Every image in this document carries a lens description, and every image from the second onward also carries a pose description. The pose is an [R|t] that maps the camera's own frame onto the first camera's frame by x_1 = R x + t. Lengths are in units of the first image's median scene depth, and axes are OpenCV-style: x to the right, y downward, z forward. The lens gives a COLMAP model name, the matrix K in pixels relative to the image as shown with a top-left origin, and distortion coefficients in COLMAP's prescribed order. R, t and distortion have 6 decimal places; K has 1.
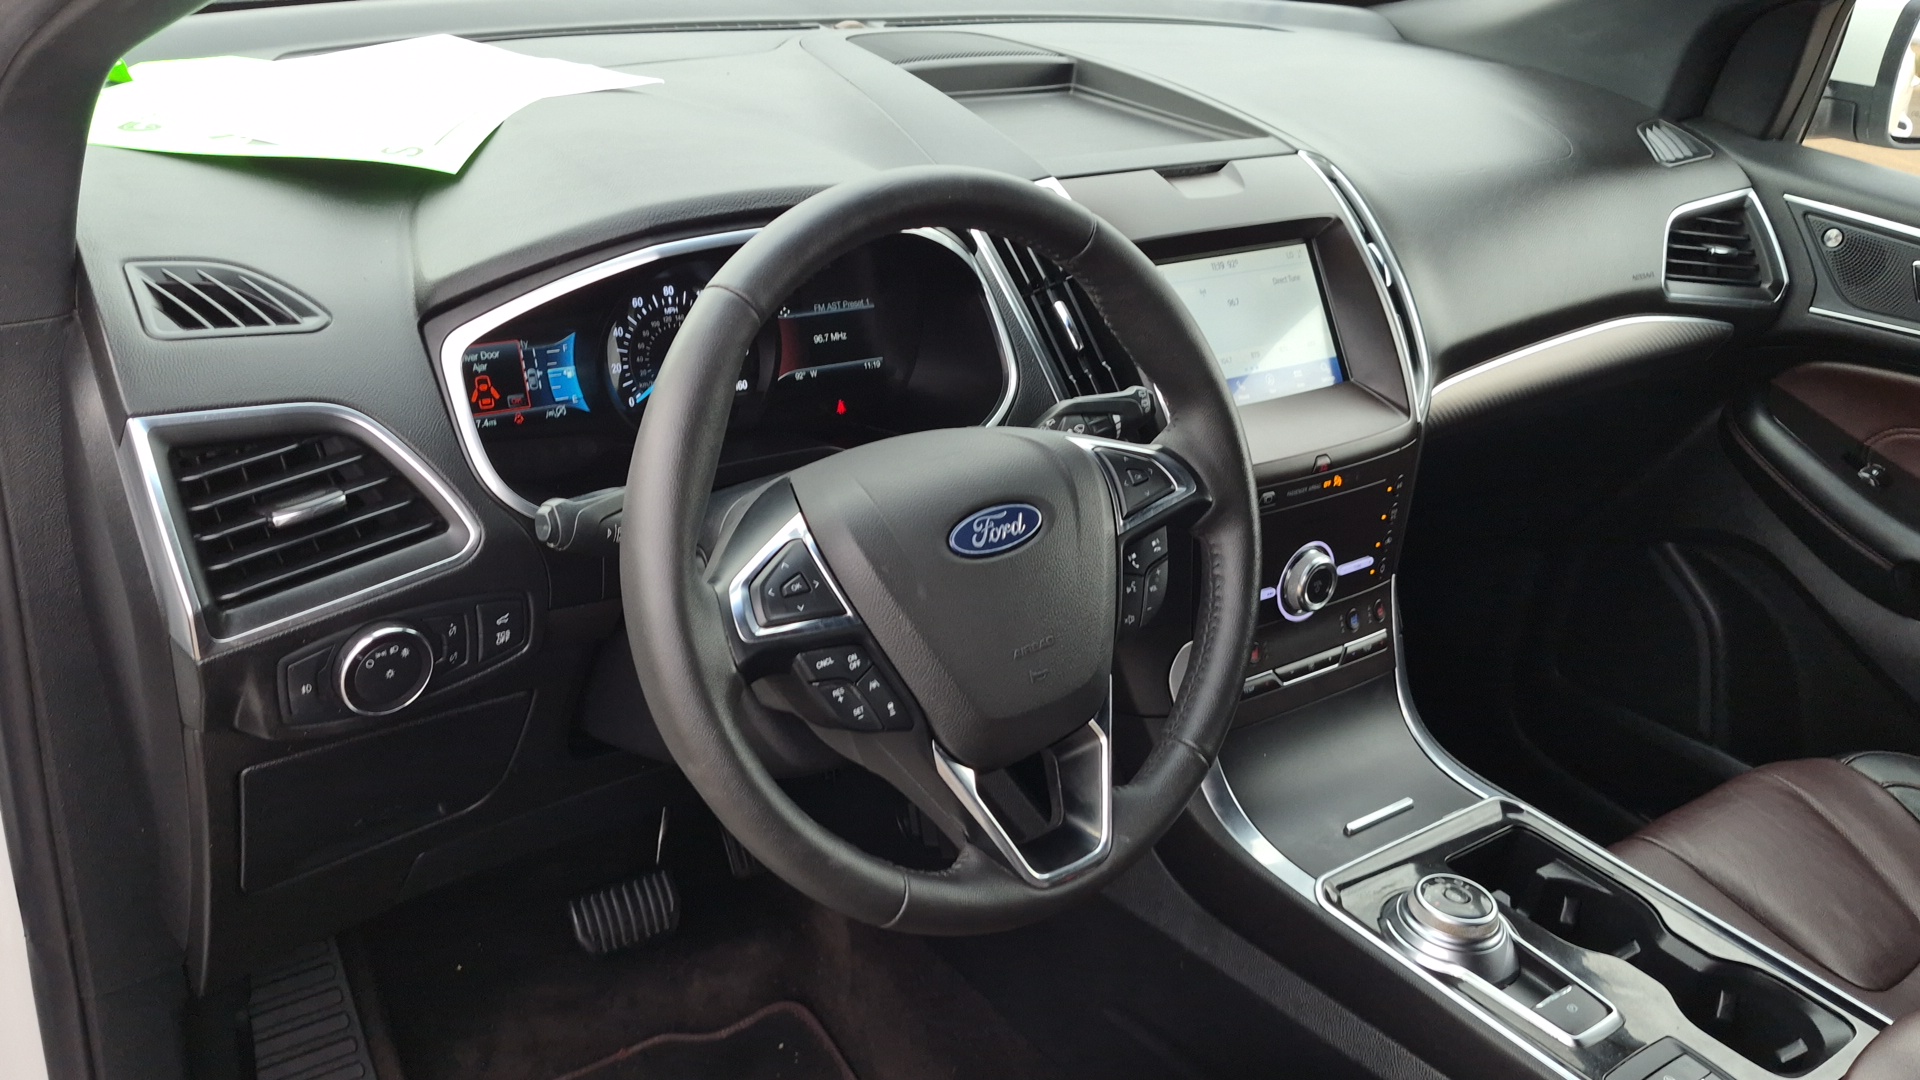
lens RADIAL K [[1661.4, 0, 916.2], [0, 1661.4, 534.8], [0, 0, 1]] dist [0.129664, -0.248880]
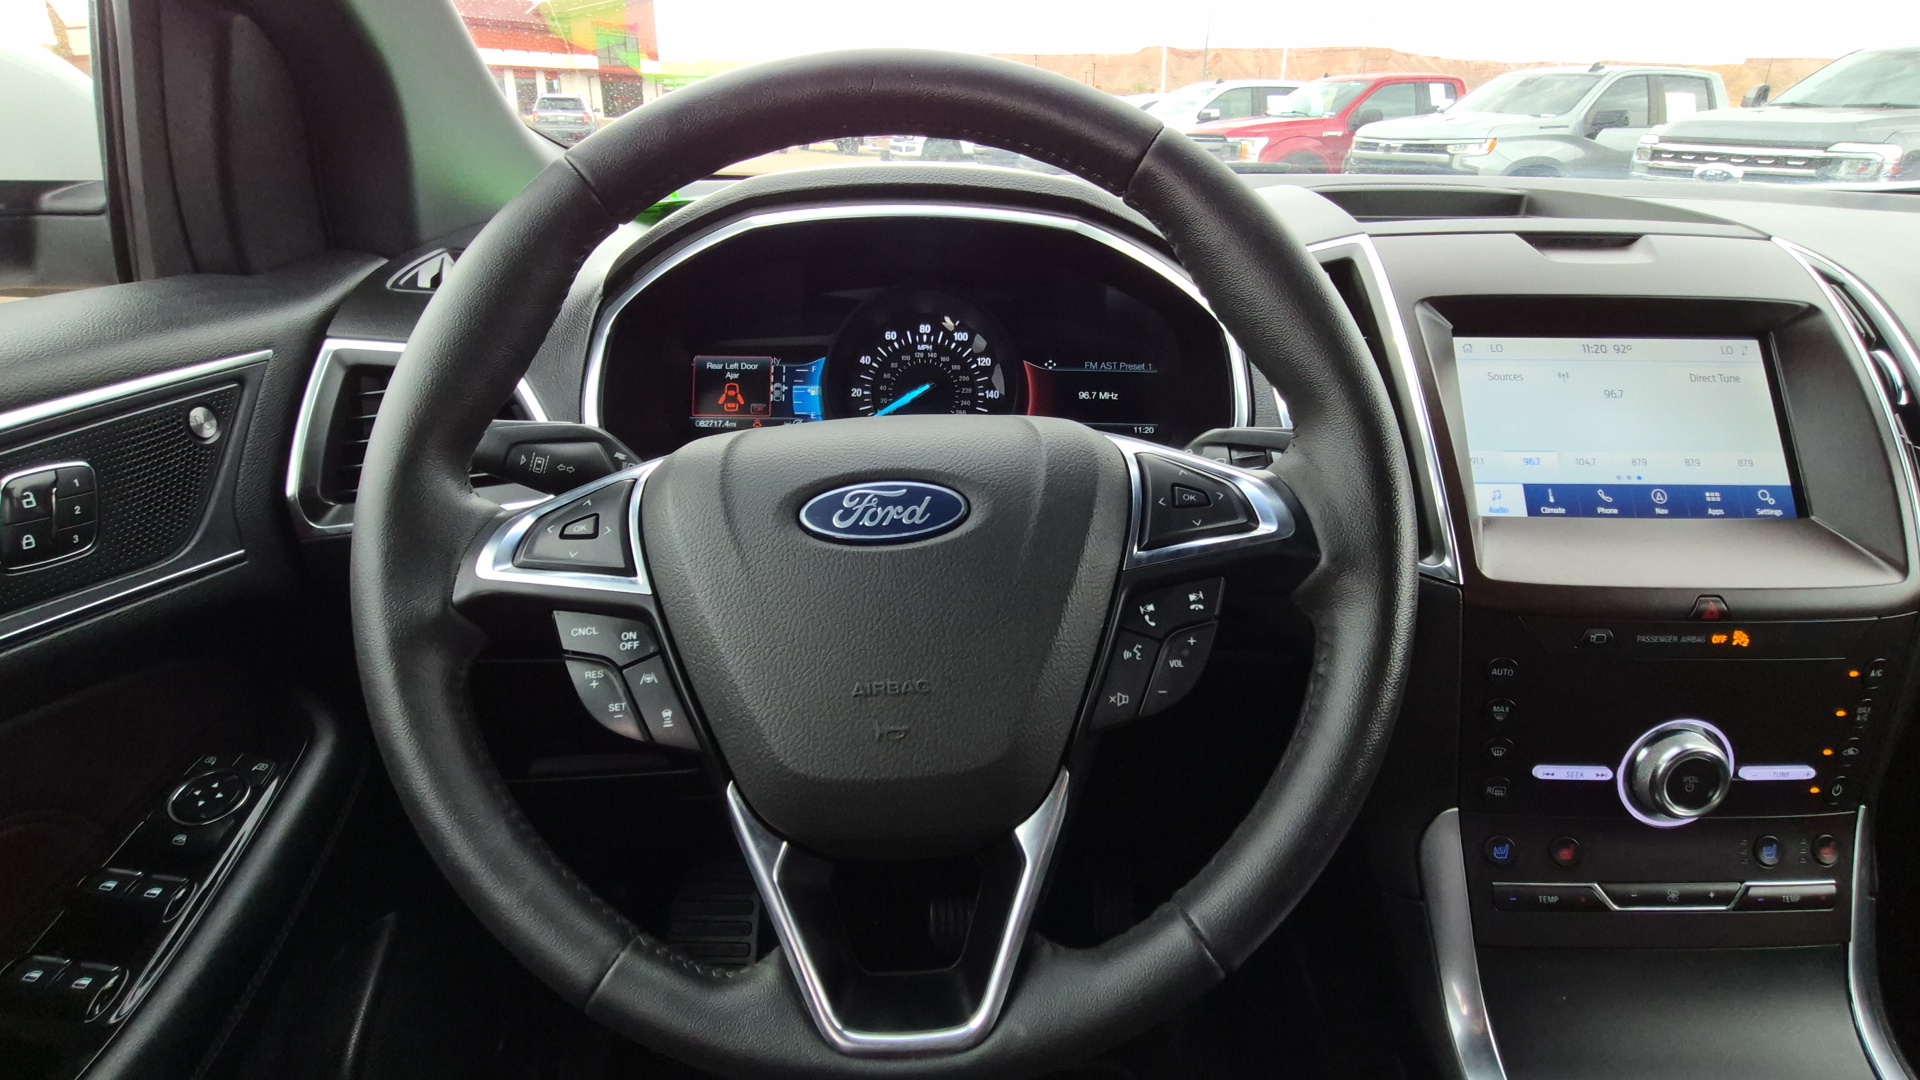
lens RADIAL K [[1009.0, 0, 959.6], [0, 1009.0, 524.1], [0, 0, 1]] dist [-0.013120, -0.001259]
pose [[0.805216, 0.111145, -0.582472, 0.234164], [-0.199638, 0.975747, -0.089793, 0.024438], [0.558365, 0.188586, 0.807876, 0.485012]]
